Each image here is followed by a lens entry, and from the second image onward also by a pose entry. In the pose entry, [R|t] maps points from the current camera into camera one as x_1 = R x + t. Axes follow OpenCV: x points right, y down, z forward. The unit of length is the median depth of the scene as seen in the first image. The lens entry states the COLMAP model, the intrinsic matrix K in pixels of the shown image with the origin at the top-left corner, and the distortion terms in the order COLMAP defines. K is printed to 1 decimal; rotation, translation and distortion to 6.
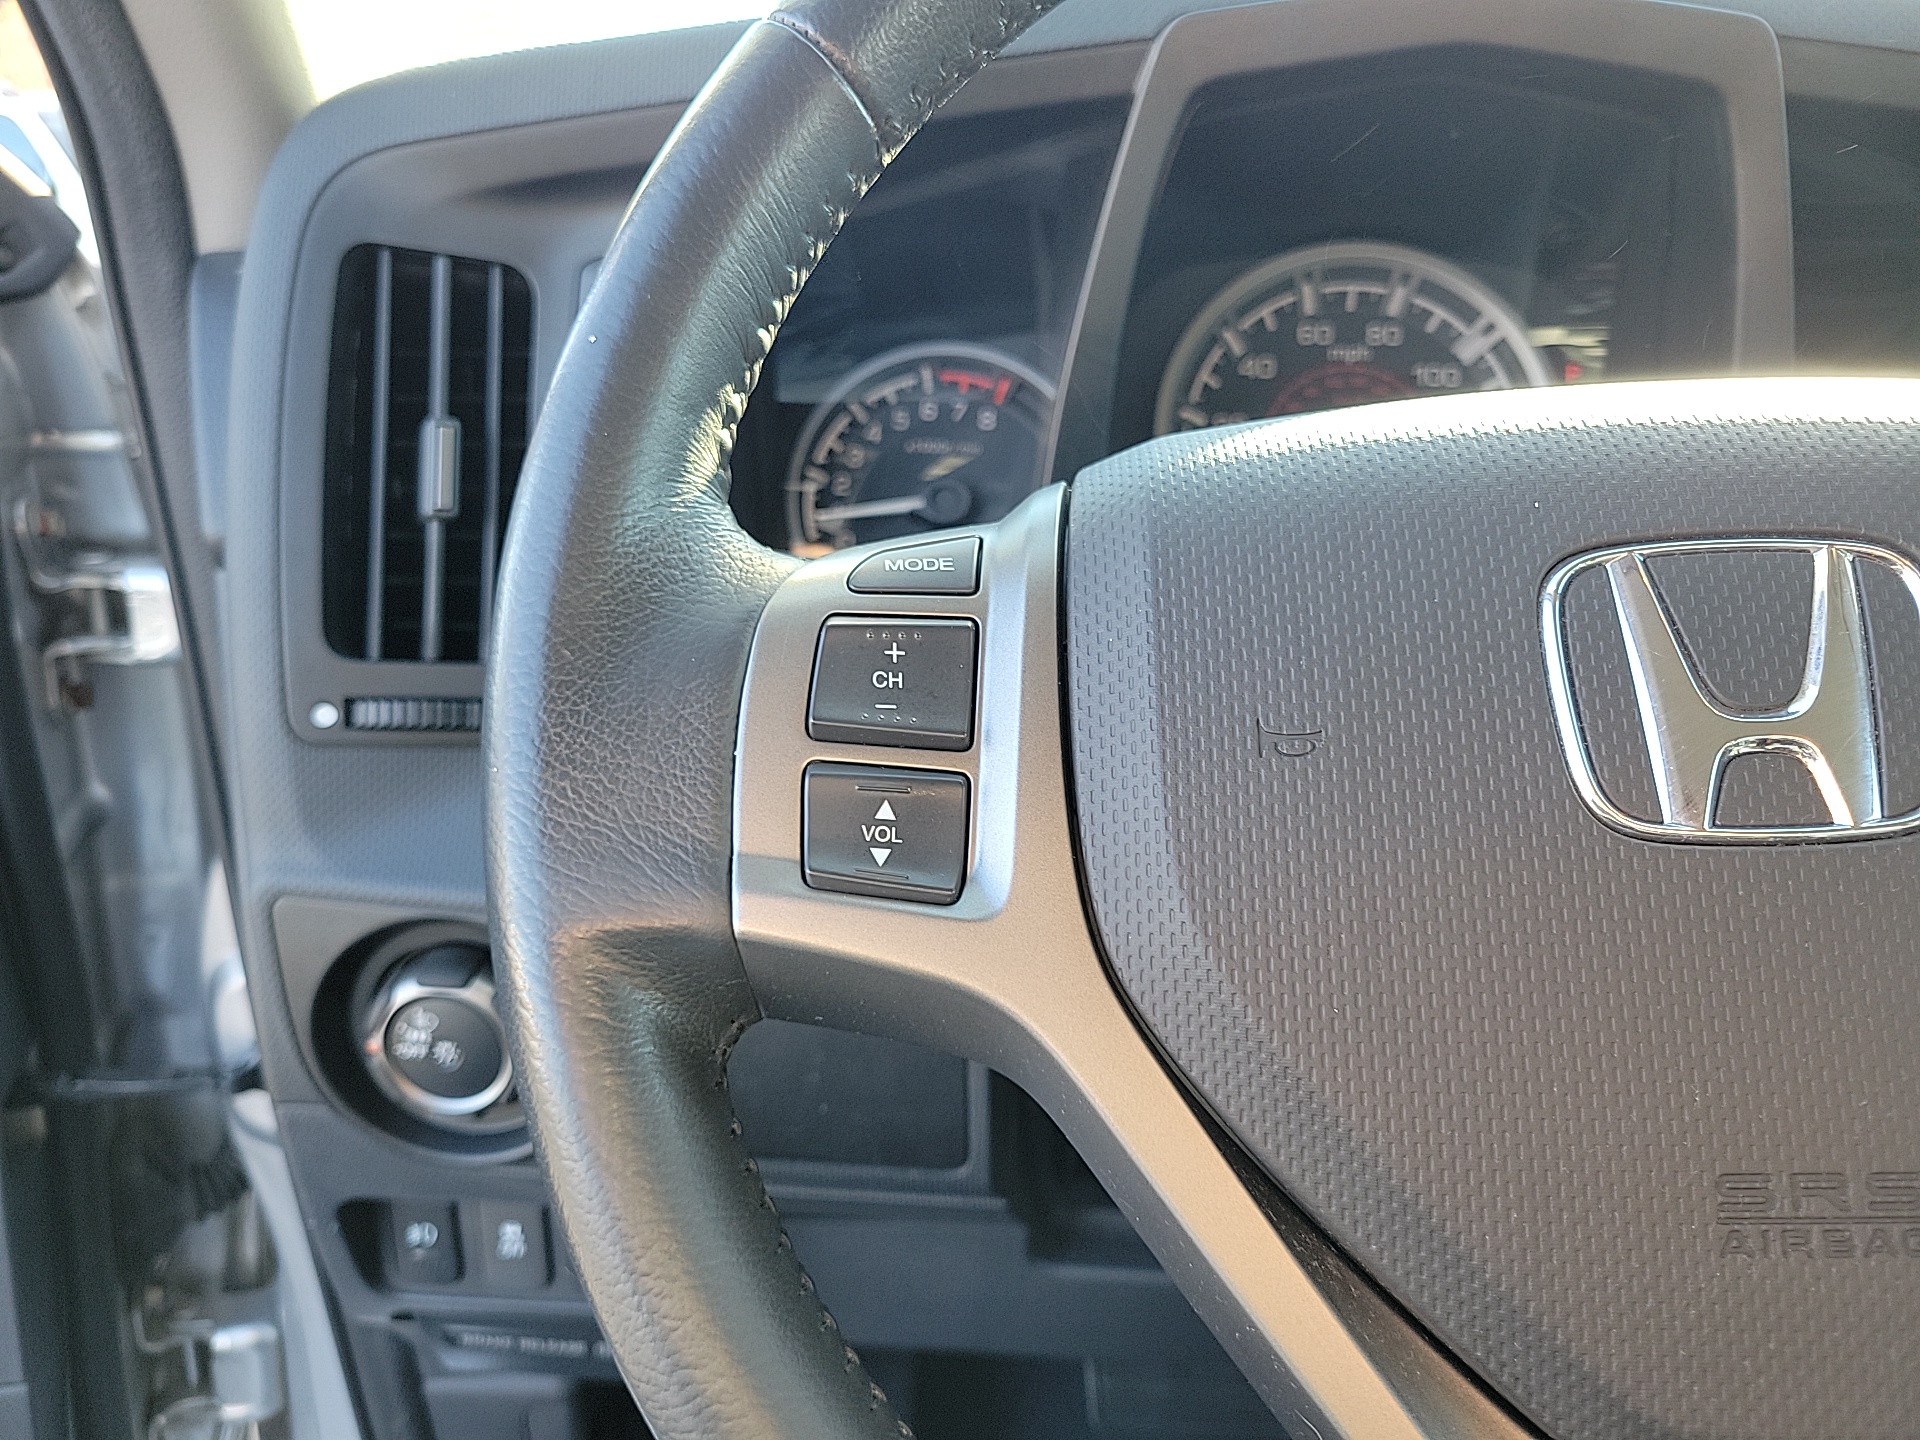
lens RADIAL K [[1457.7, 0, 950.7], [0, 1457.7, 712.7], [0, 0, 1]] dist [0.050722, -0.040799]
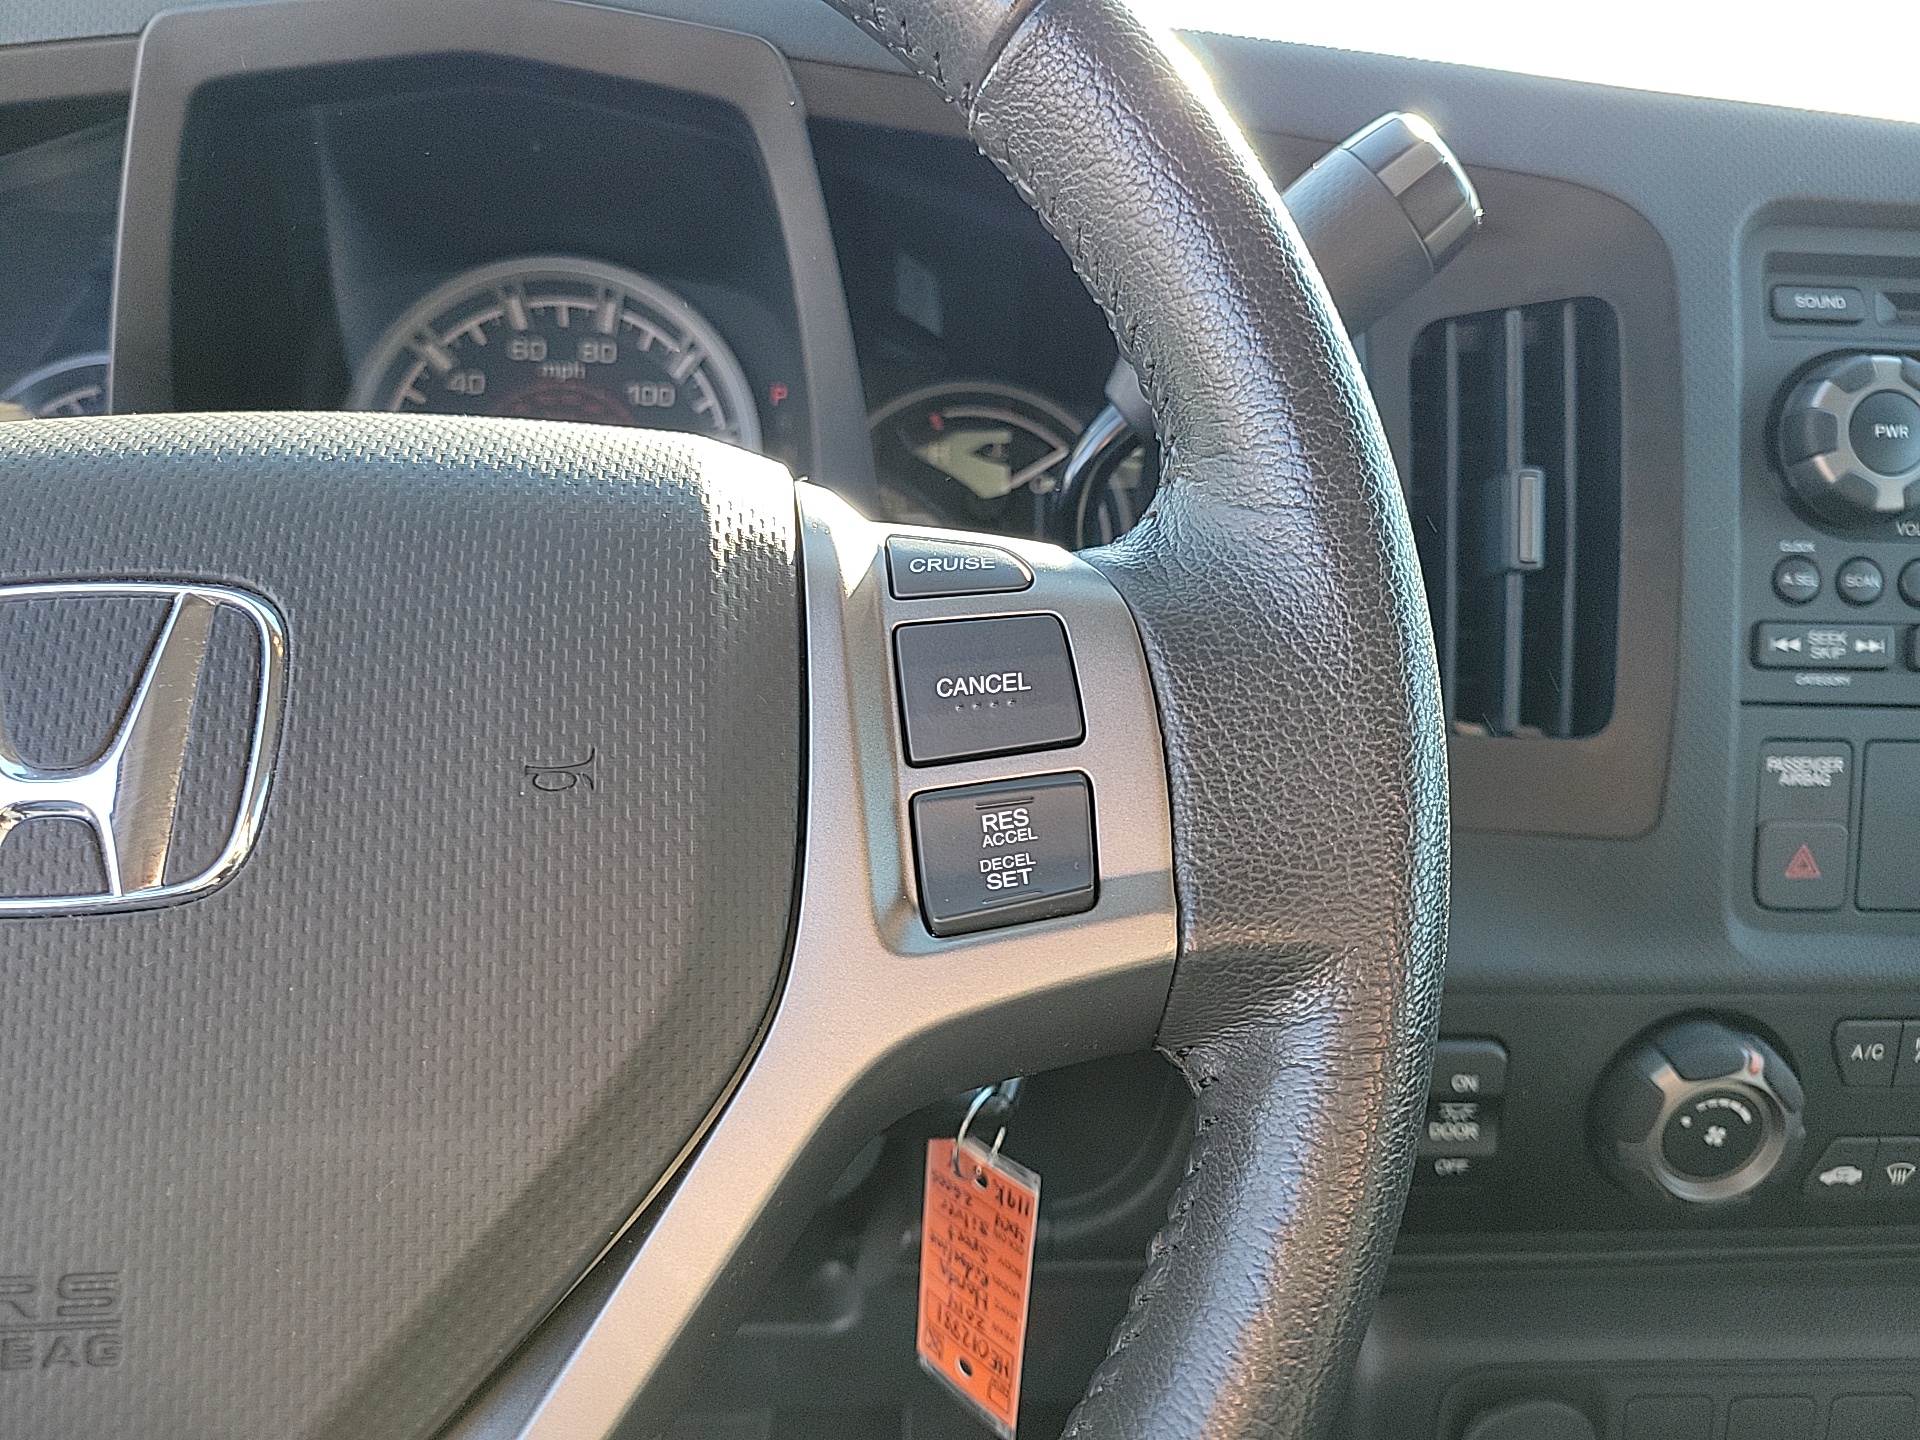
lens RADIAL K [[1457.7, 0, 942.0], [0, 1457.7, 728.4], [0, 0, 1]] dist [0.050722, -0.040799]
pose [[0.995713, -0.006135, 0.092288, 0.506442], [0.005672, 0.999970, 0.005275, -0.014715], [-0.092317, -0.004729, 0.995718, 0.015344]]
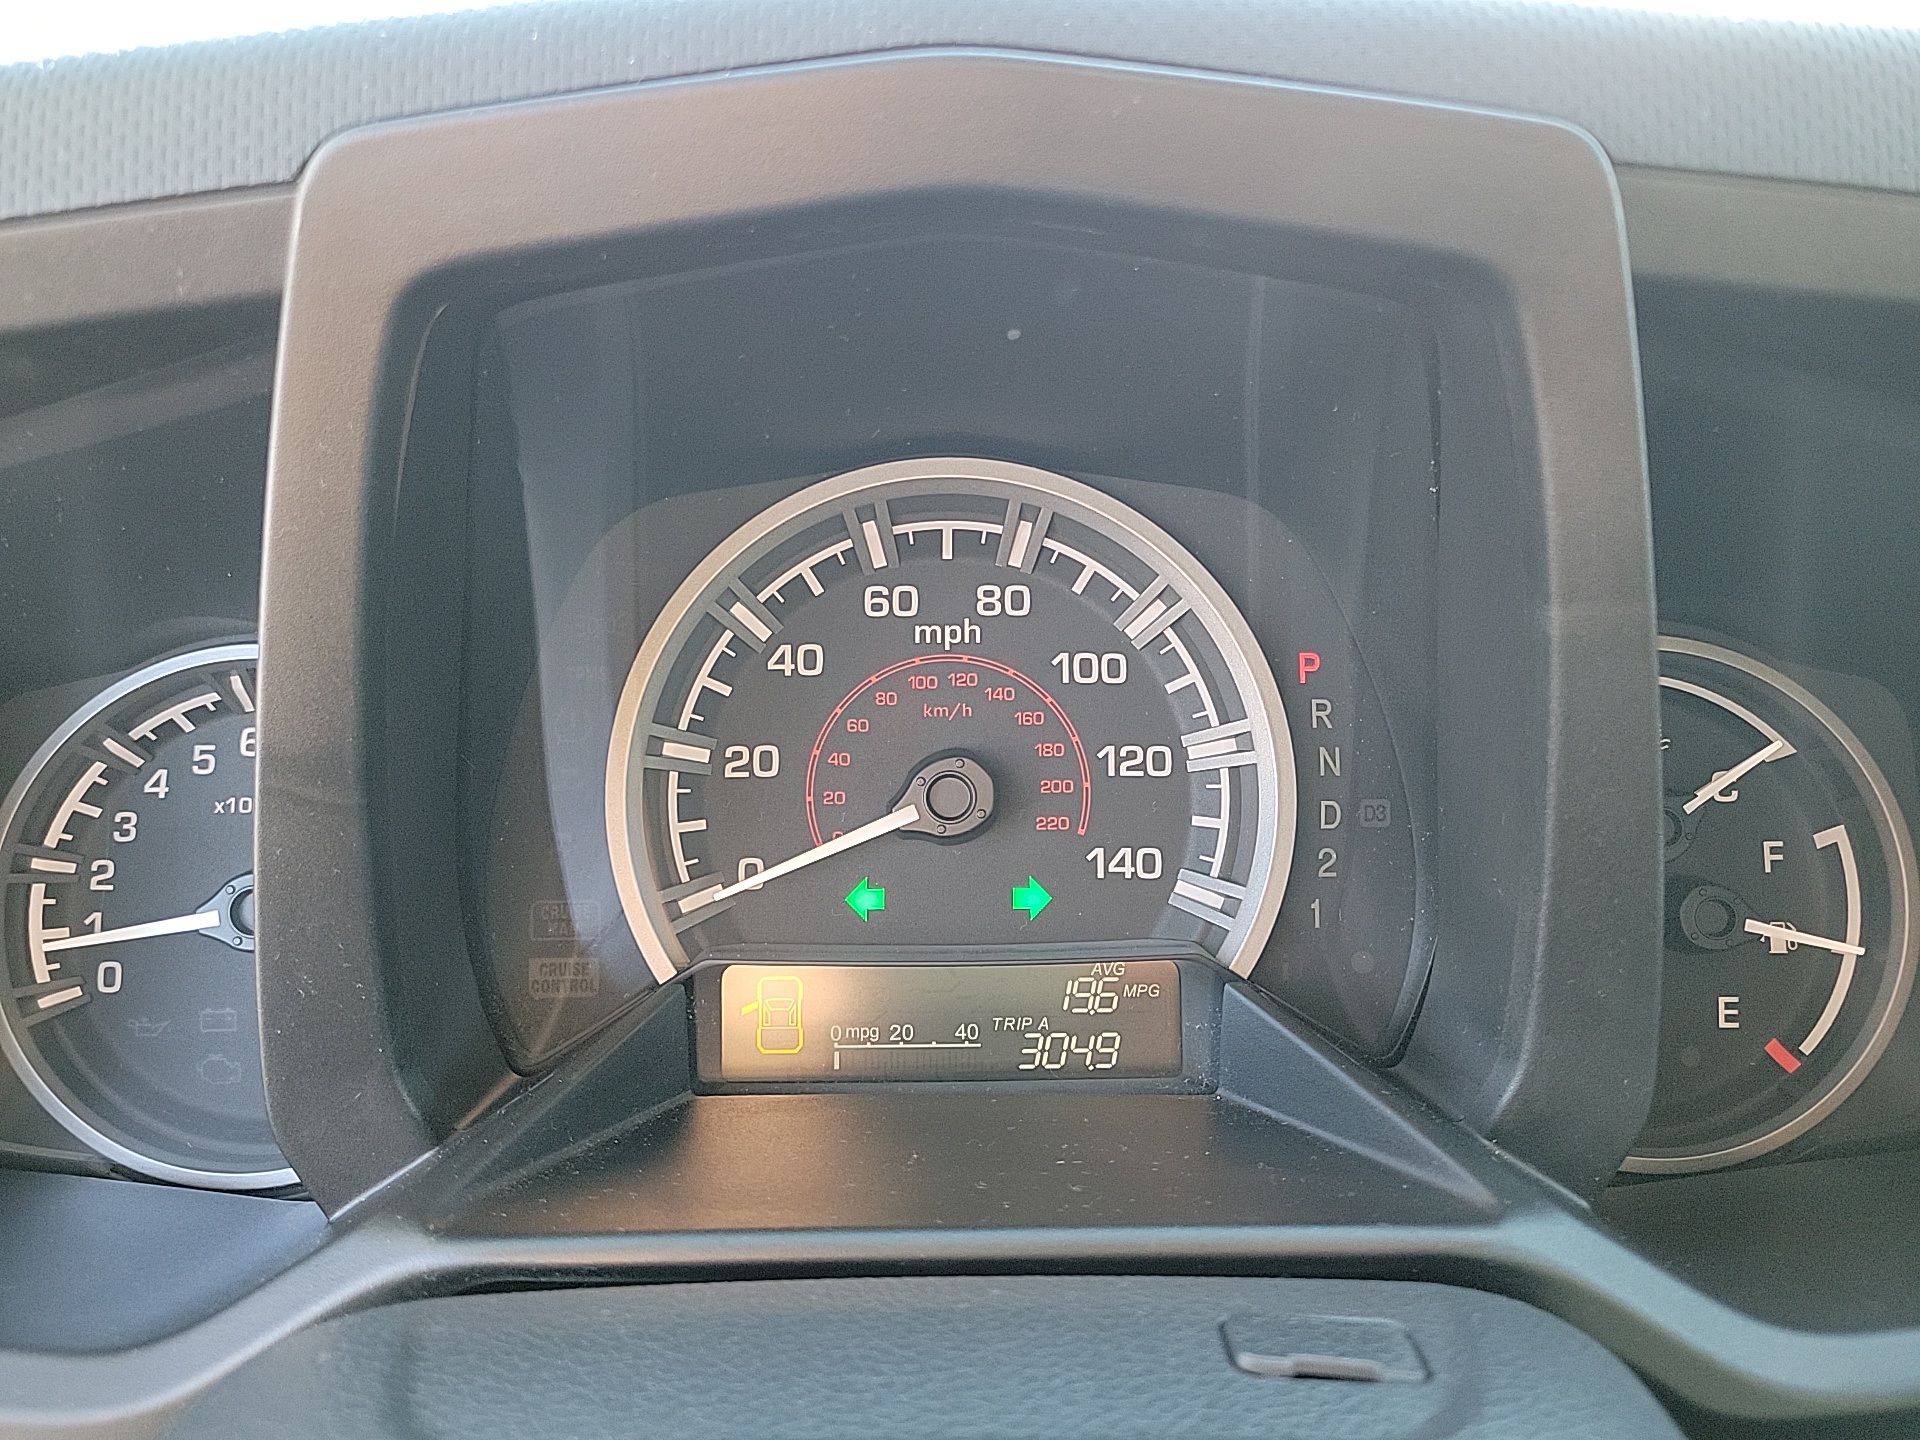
lens RADIAL K [[1457.7, 0, 925.9], [0, 1457.7, 725.1], [0, 0, 1]] dist [0.050722, -0.040799]
pose [[0.998947, -0.033356, 0.031489, 0.286136], [0.032099, 0.998699, 0.039630, -0.272107], [-0.032770, -0.038578, 0.998718, 0.475957]]
